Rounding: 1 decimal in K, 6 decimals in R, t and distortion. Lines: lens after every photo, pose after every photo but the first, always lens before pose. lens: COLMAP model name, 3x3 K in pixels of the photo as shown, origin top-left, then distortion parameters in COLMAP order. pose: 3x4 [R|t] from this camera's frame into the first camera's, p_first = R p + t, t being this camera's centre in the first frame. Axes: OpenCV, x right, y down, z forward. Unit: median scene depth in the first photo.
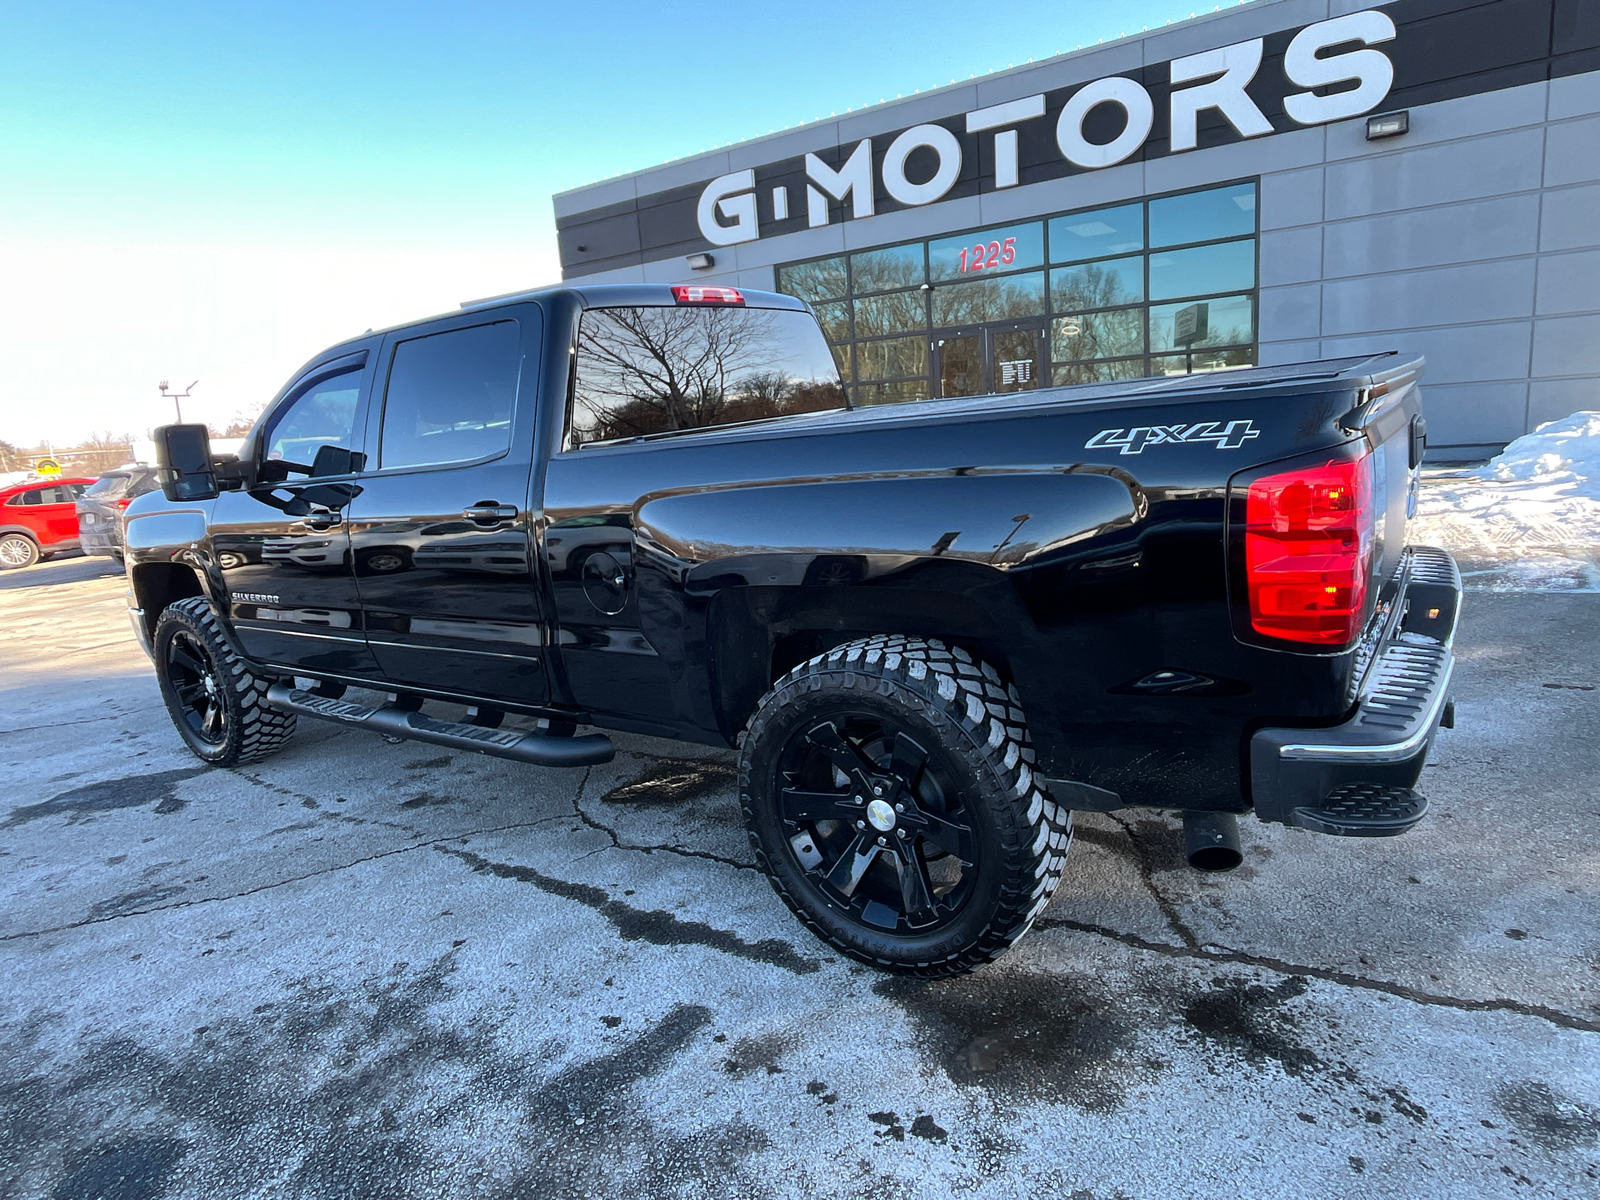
lens RADIAL K [[947.8, 0, 796.7], [0, 947.8, 599.1], [0, 0, 1]] dist [-0.003920, -0.002218]
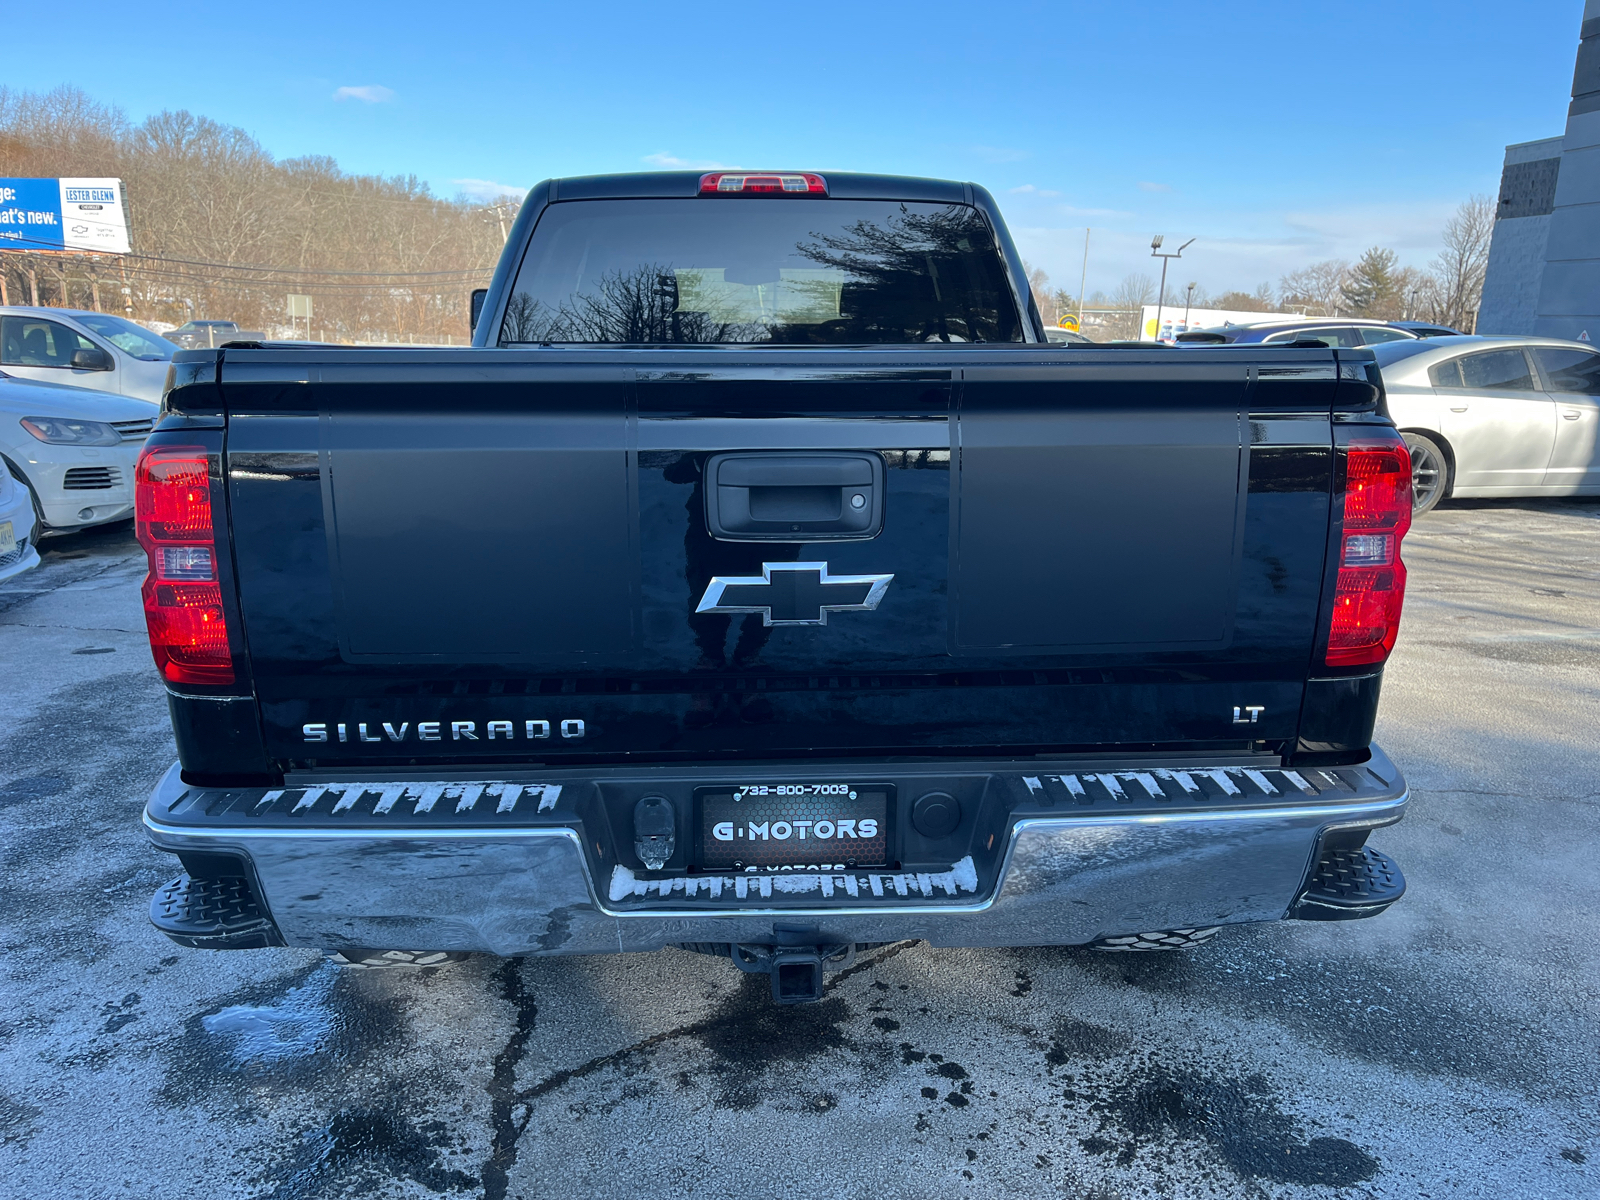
lens RADIAL K [[1219.9, 0, 815.0], [0, 1219.9, 619.3], [0, 0, 1]] dist [0.107181, -0.152963]
pose [[0.622278, 0.276981, -0.732155, 0.648769], [-0.228667, 0.958832, 0.168385, -0.117818], [0.748653, 0.062637, 0.659997, 0.279002]]
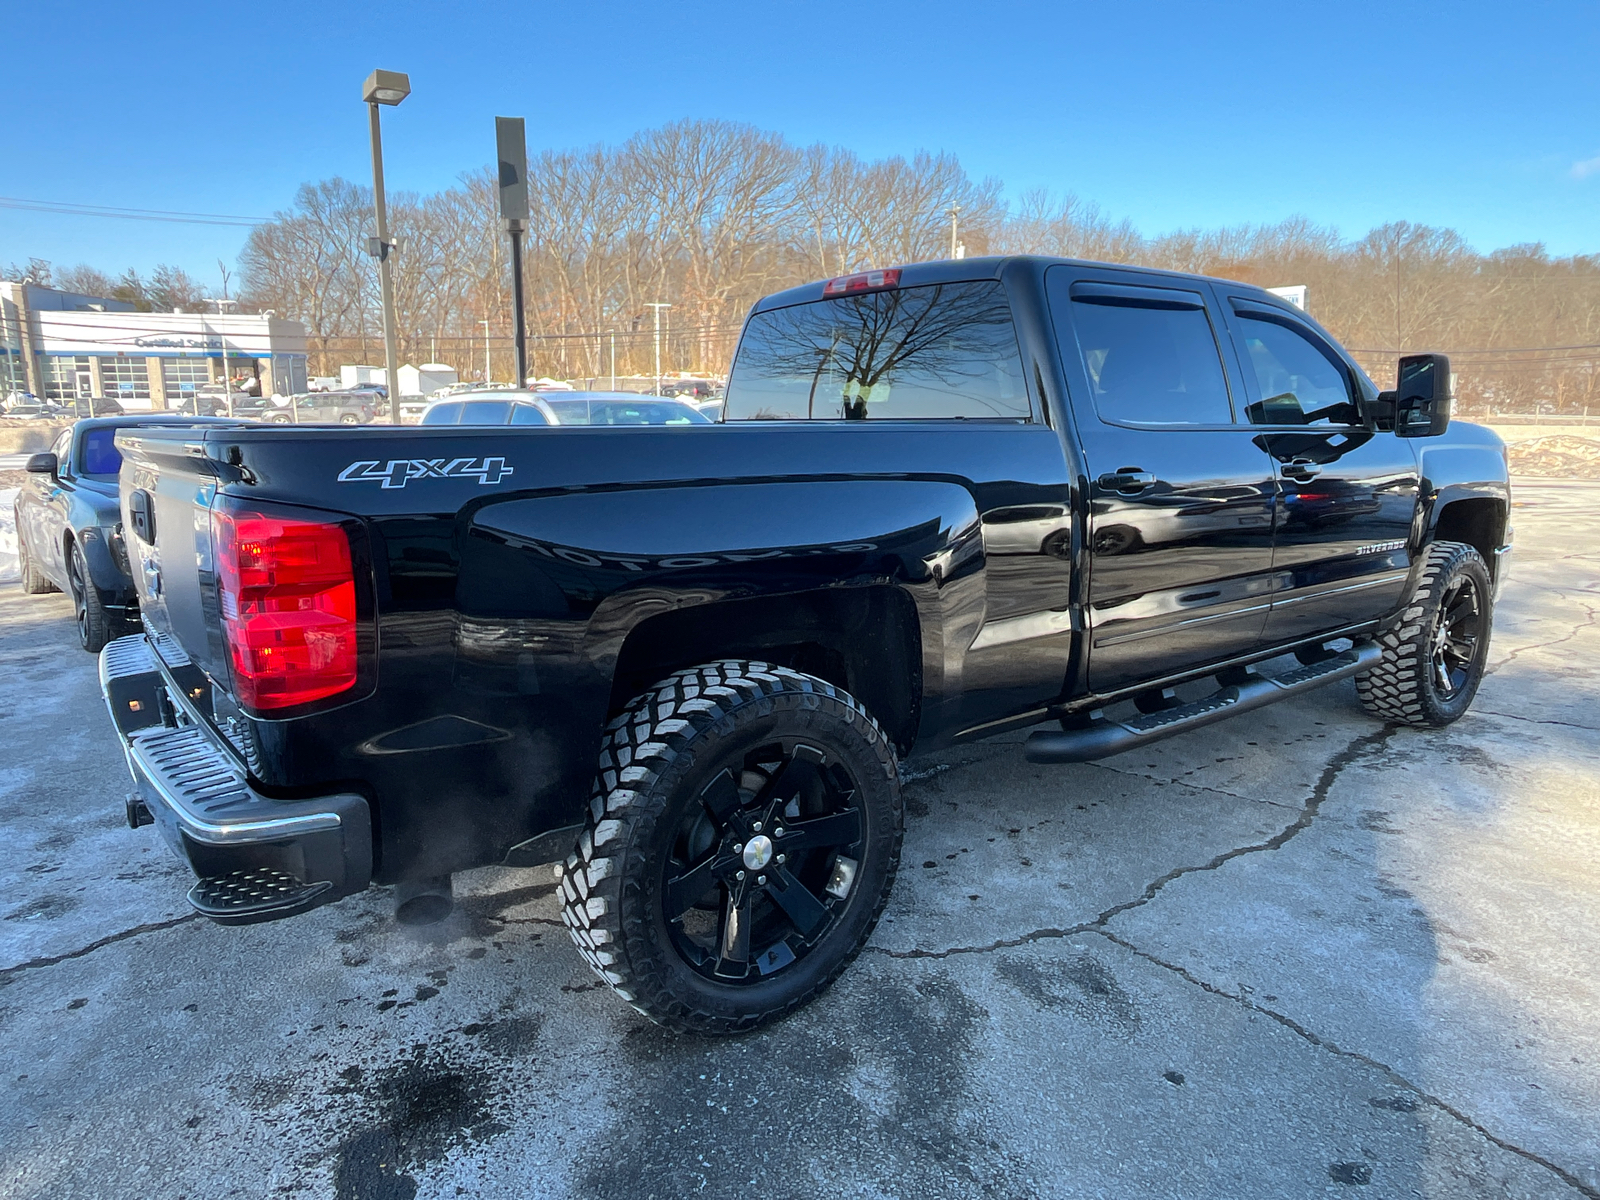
lens RADIAL K [[1044.7, 0, 783.7], [0, 1044.7, 589.8], [0, 0, 1]] dist [-0.005020, -0.003455]
pose [[-0.297739, 0.263449, -0.917576, 0.760220], [-0.157806, 0.934363, 0.319474, -0.280459], [0.941514, 0.239919, -0.236622, 0.984855]]
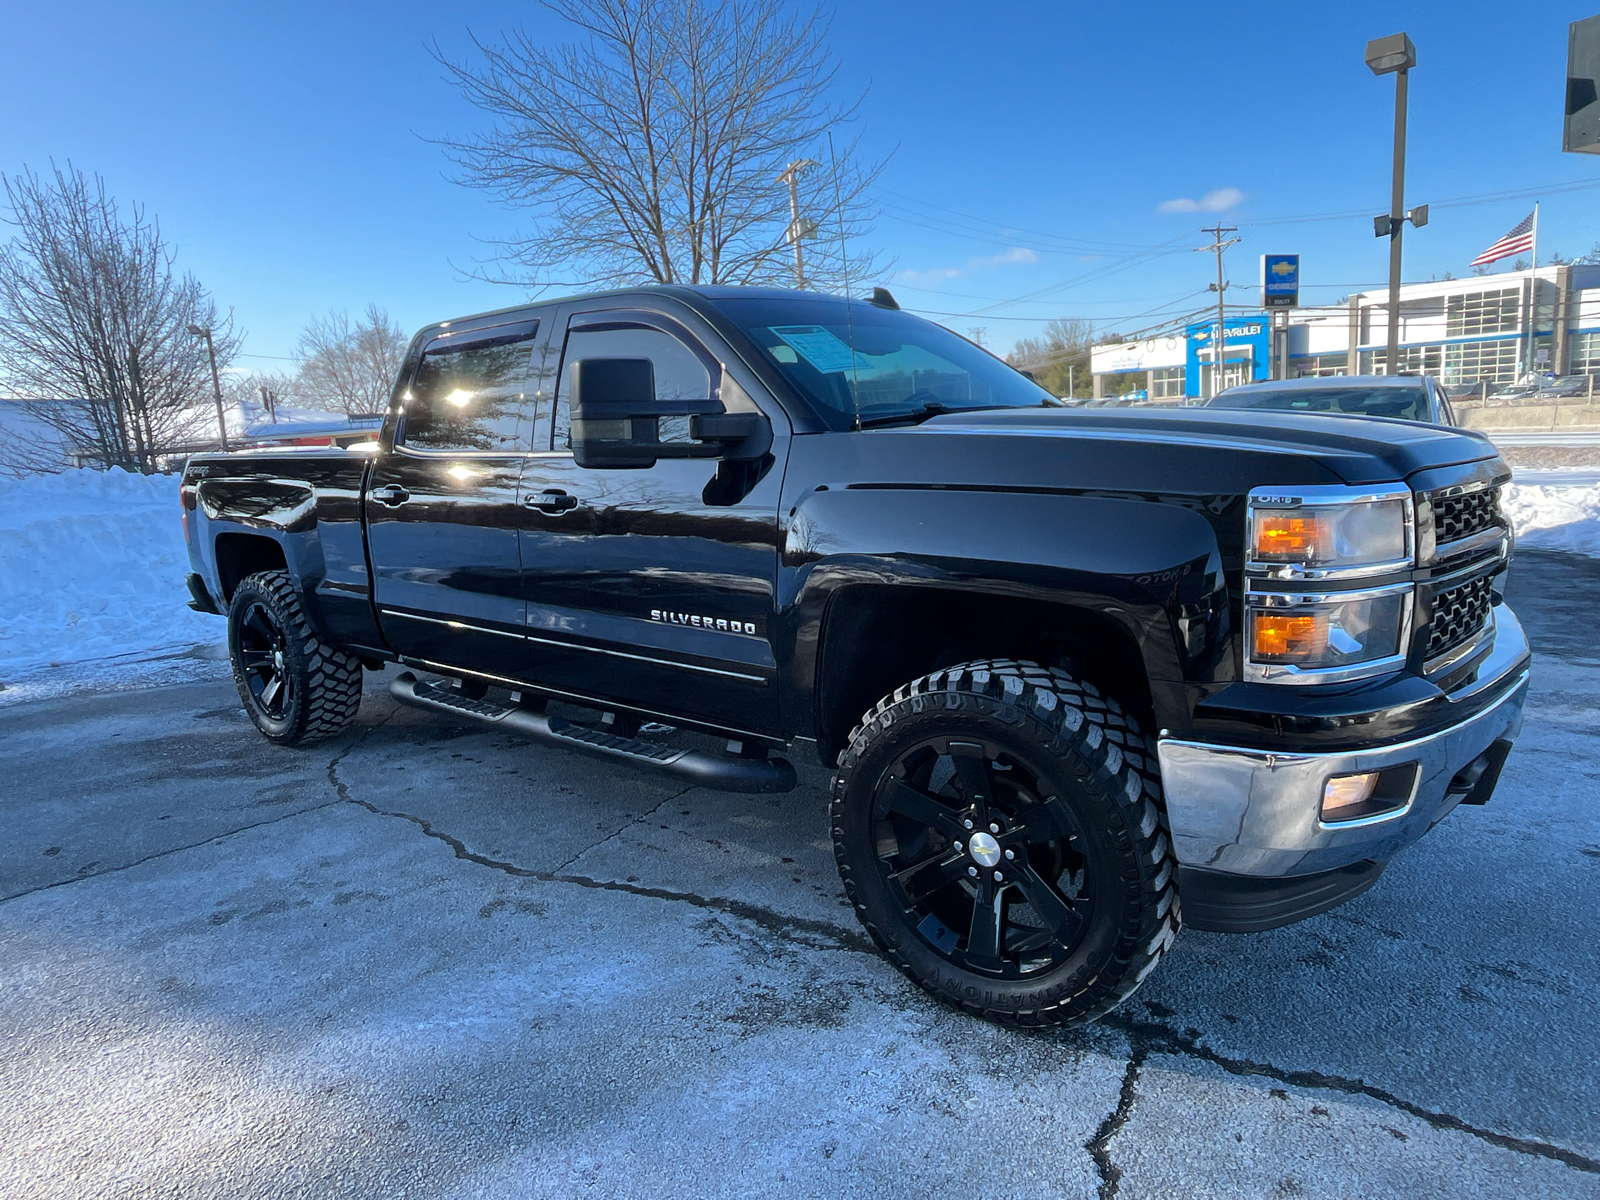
lens RADIAL K [[935.9, 0, 774.3], [0, 935.9, 598.3], [0, 0, 1]] dist [0.003363, -0.002702]
pose [[-0.986743, 0.134618, 0.090644, -0.371356], [0.158622, 0.918070, 0.363298, -0.331044], [-0.034312, 0.372860, -0.927253, 1.810773]]
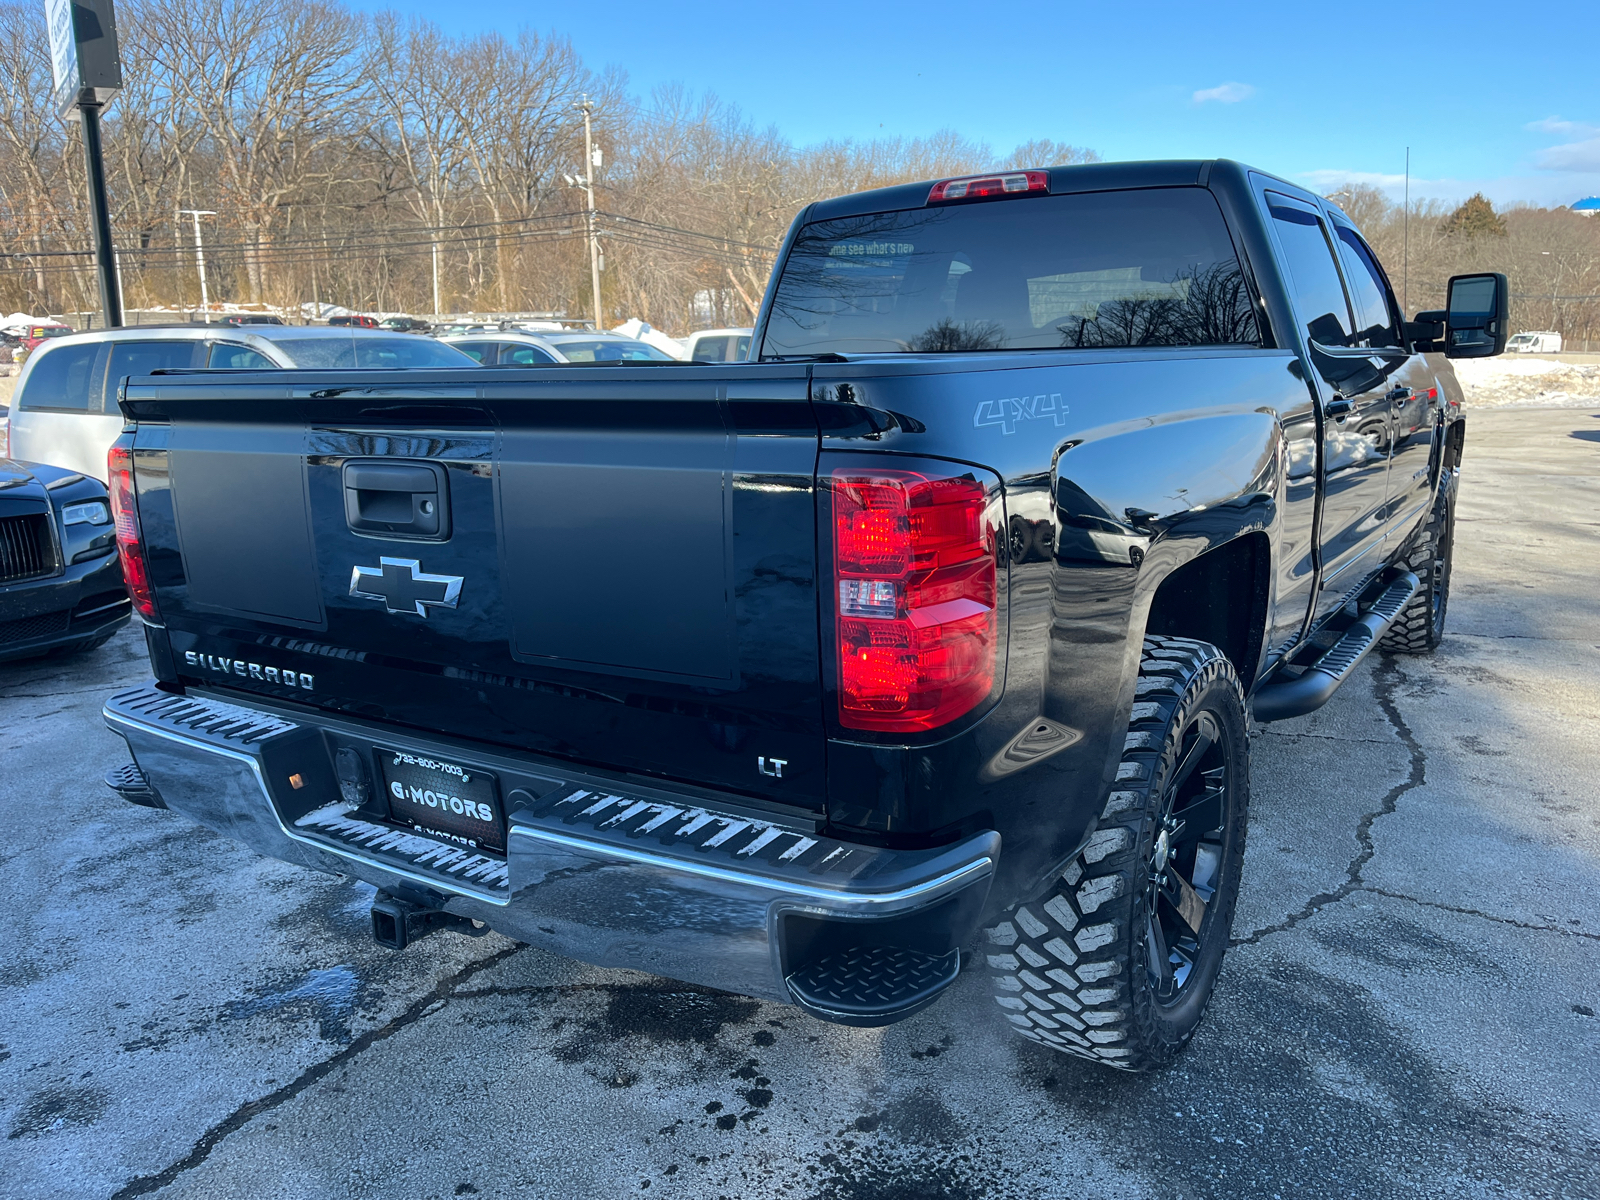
lens RADIAL K [[1219.9, 0, 815.0], [0, 1219.9, 619.3], [0, 0, 1]] dist [0.107181, -0.152963]
pose [[0.045728, 0.314681, -0.948095, 0.788883], [-0.187453, 0.934932, 0.301271, -0.210217], [0.981209, 0.163947, 0.101740, 0.640786]]
